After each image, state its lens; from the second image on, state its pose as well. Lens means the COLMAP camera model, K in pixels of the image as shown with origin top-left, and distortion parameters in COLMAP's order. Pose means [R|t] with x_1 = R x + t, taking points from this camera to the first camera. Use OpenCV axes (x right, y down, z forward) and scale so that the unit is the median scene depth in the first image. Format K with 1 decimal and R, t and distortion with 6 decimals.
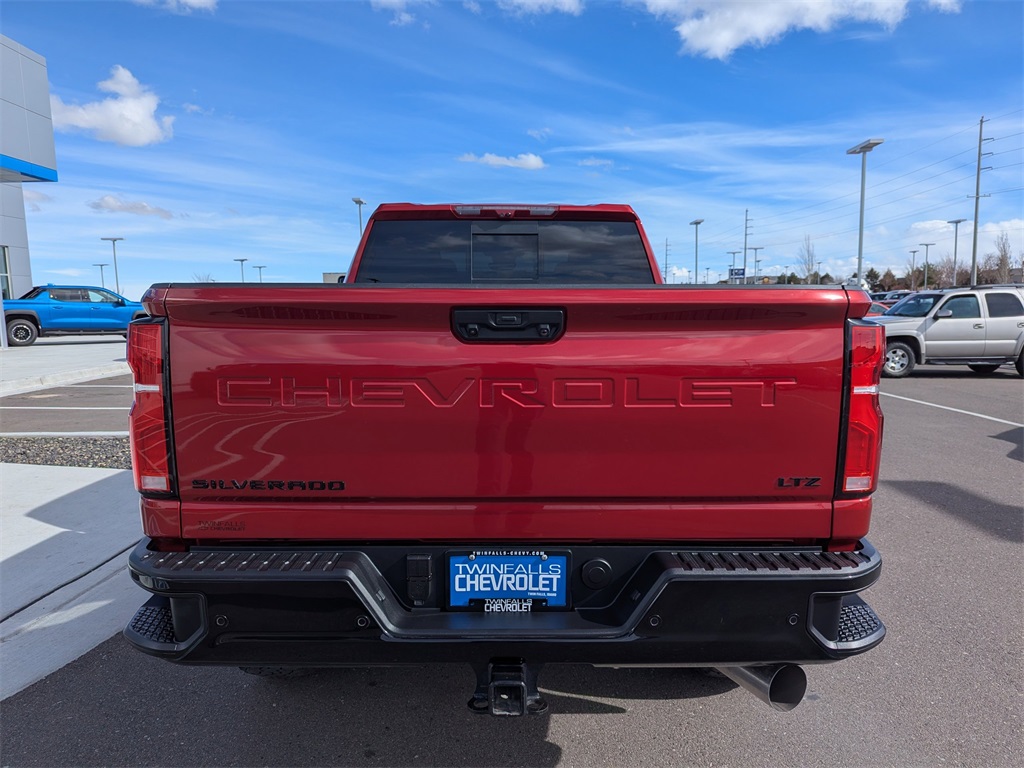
lens RADIAL K [[747.3, 0, 514.3], [0, 747.3, 387.0], [0, 0, 1]] dist [0.044449, -0.030245]
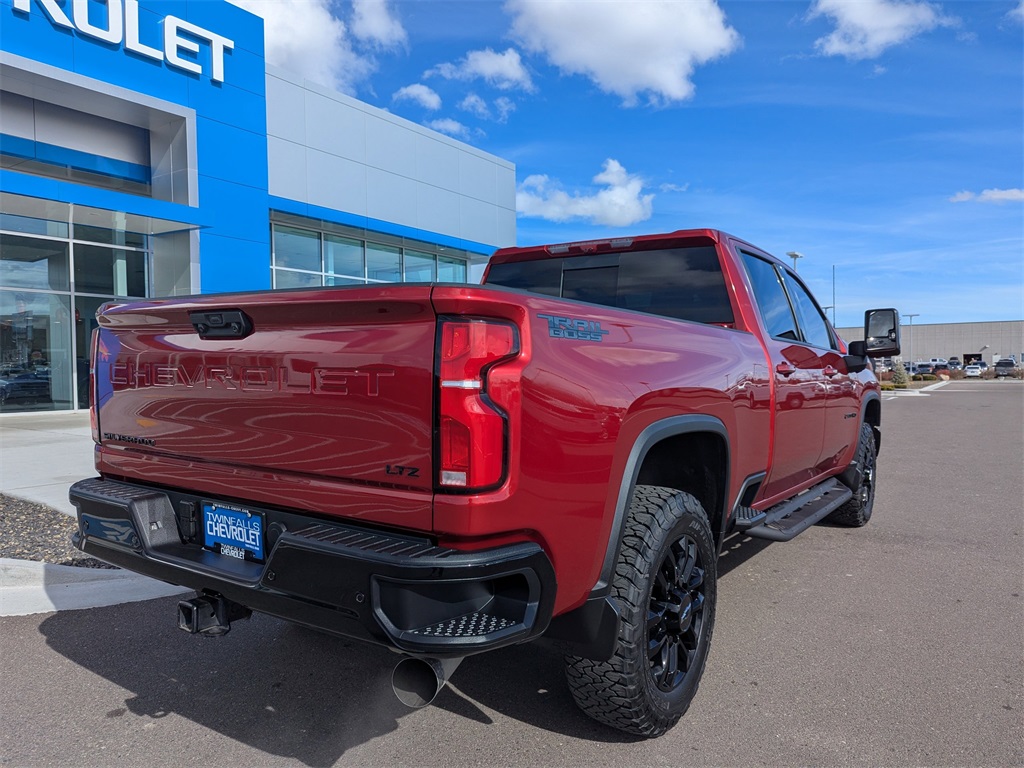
lens RADIAL K [[747.3, 0, 512.8], [0, 747.3, 376.3], [0, 0, 1]] dist [0.044449, -0.030245]
pose [[0.810366, 0.015402, -0.585722, 1.092408], [-0.070466, 0.994961, -0.071329, 0.058363], [0.581671, 0.099076, 0.807368, 0.234307]]
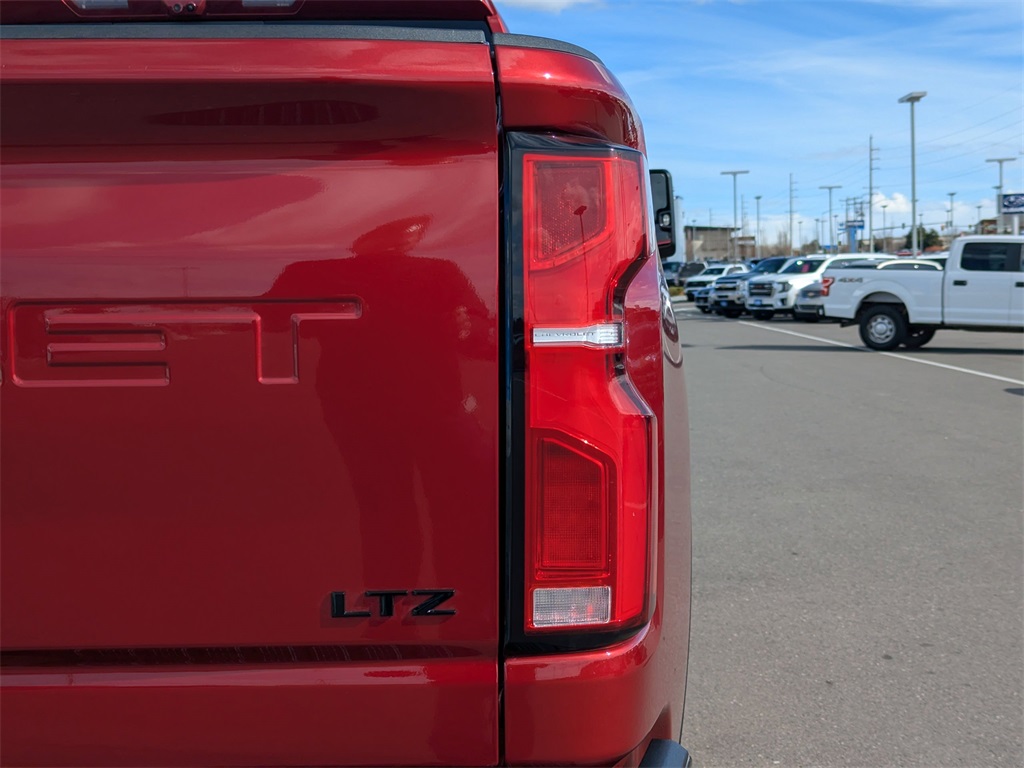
lens RADIAL K [[1479.2, 0, 515.5], [0, 1479.2, 385.8], [0, 0, 1]] dist [0.084173, 0.000000]
pose [[0.998932, -0.010602, -0.044982, 0.461345], [0.008970, 0.999299, -0.036335, 0.050337], [0.045335, 0.035893, 0.998327, 0.310229]]
